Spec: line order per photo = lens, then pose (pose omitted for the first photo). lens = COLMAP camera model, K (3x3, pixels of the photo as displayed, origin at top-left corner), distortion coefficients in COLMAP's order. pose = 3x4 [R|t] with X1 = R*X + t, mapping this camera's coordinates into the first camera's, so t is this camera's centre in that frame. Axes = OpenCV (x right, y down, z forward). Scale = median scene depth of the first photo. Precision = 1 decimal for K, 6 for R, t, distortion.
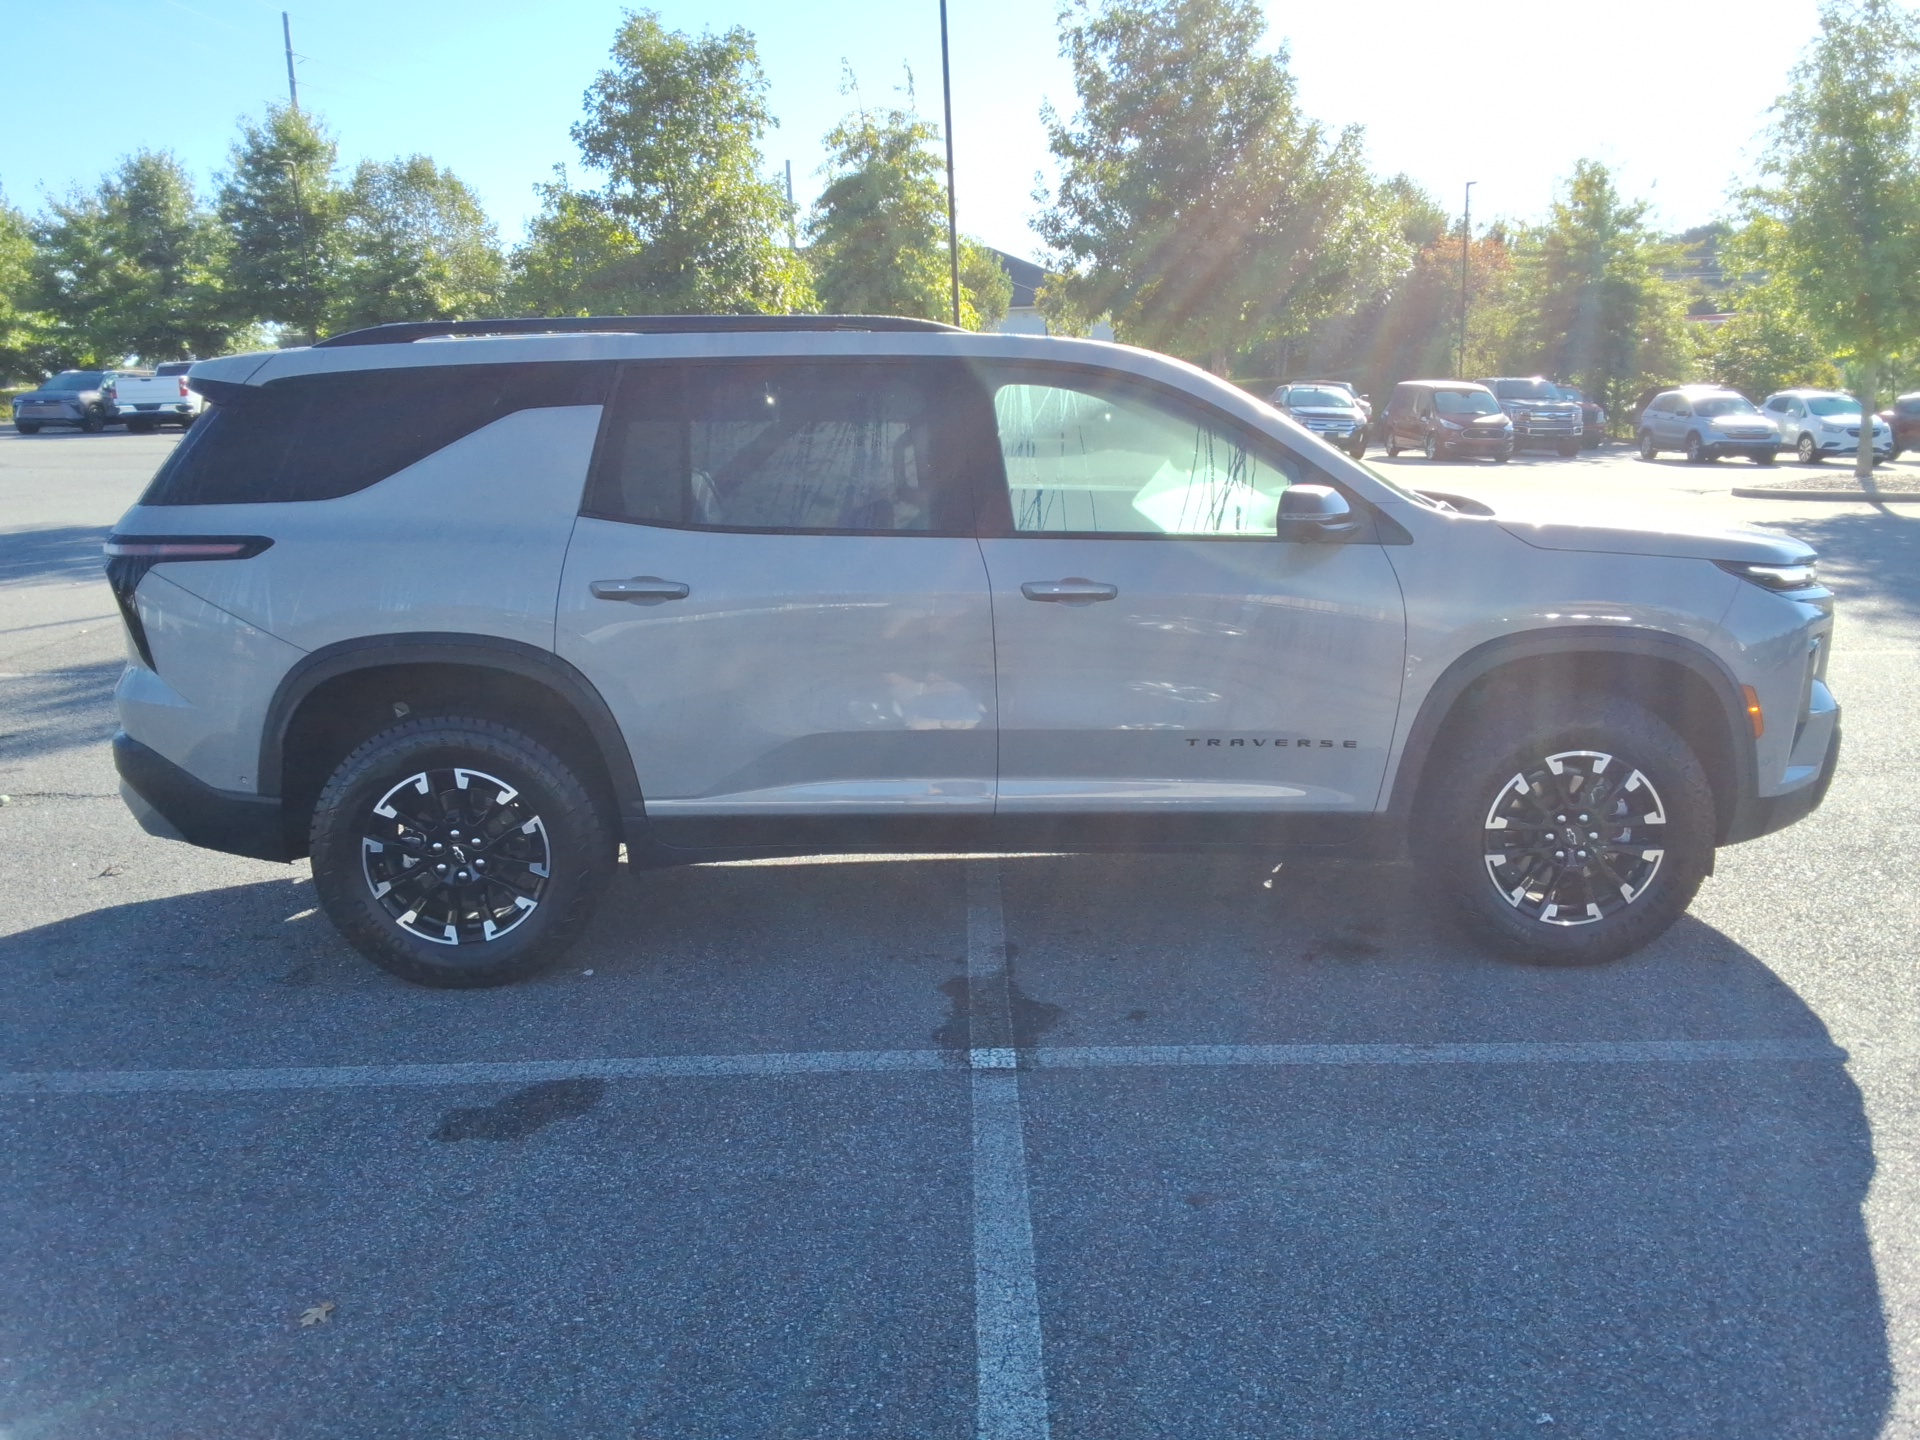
lens RADIAL K [[1561.3, 0, 968.2], [0, 1561.3, 727.2], [0, 0, 1]] dist [0.094702, -0.132546]
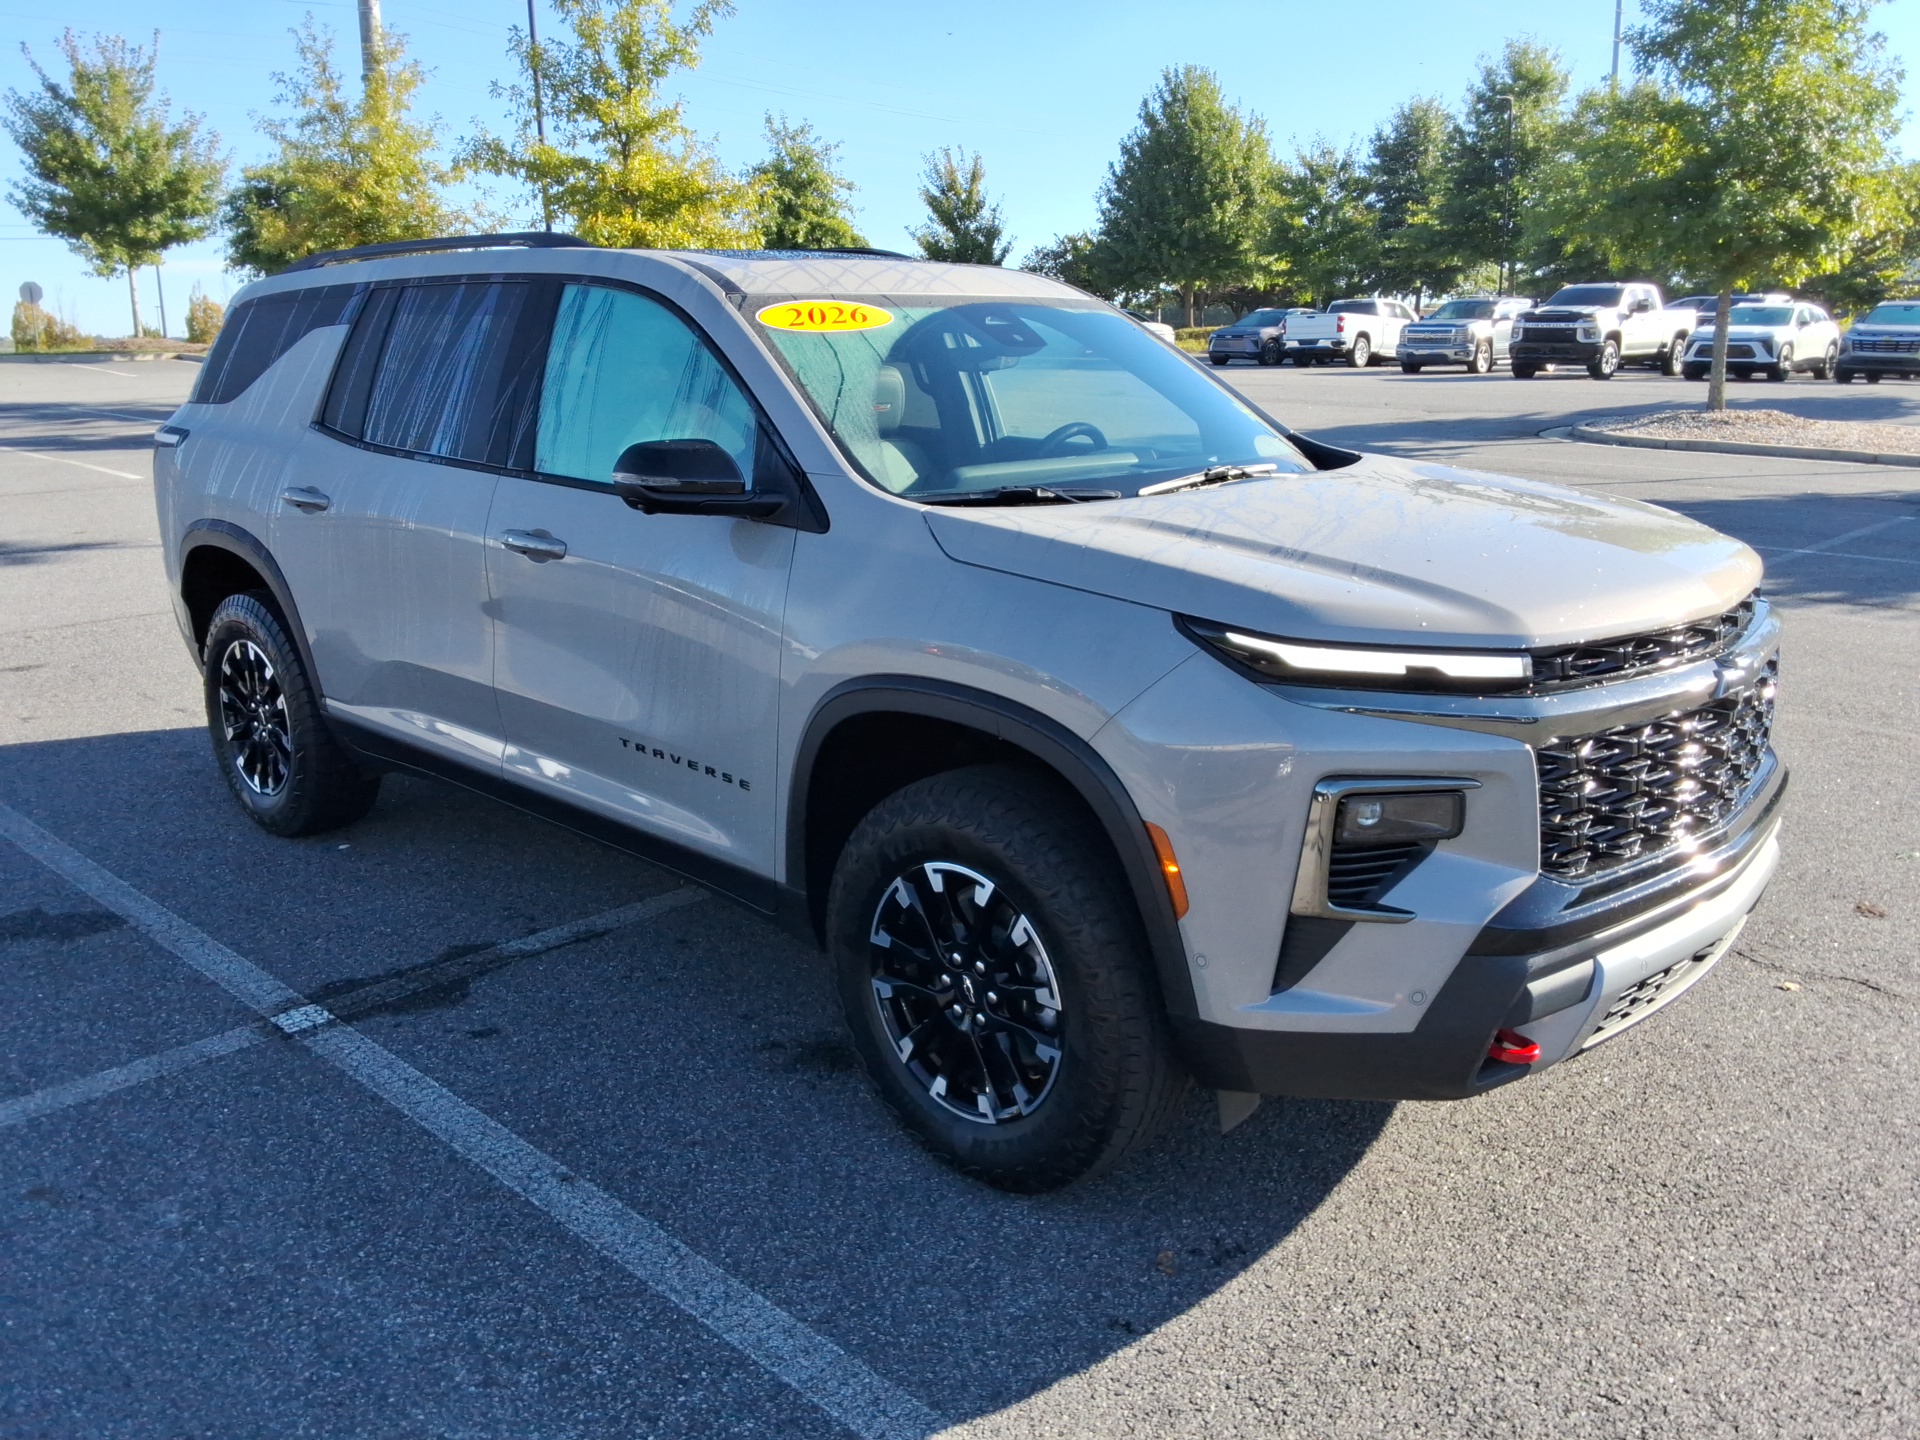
lens RADIAL K [[1561.3, 0, 961.9], [0, 1561.3, 717.6], [0, 0, 1]] dist [0.094702, -0.132546]
pose [[0.707503, 0.181202, -0.683085, 0.098888], [-0.159441, 0.982577, 0.095507, -0.013172], [0.688490, 0.041341, 0.724067, 0.061145]]
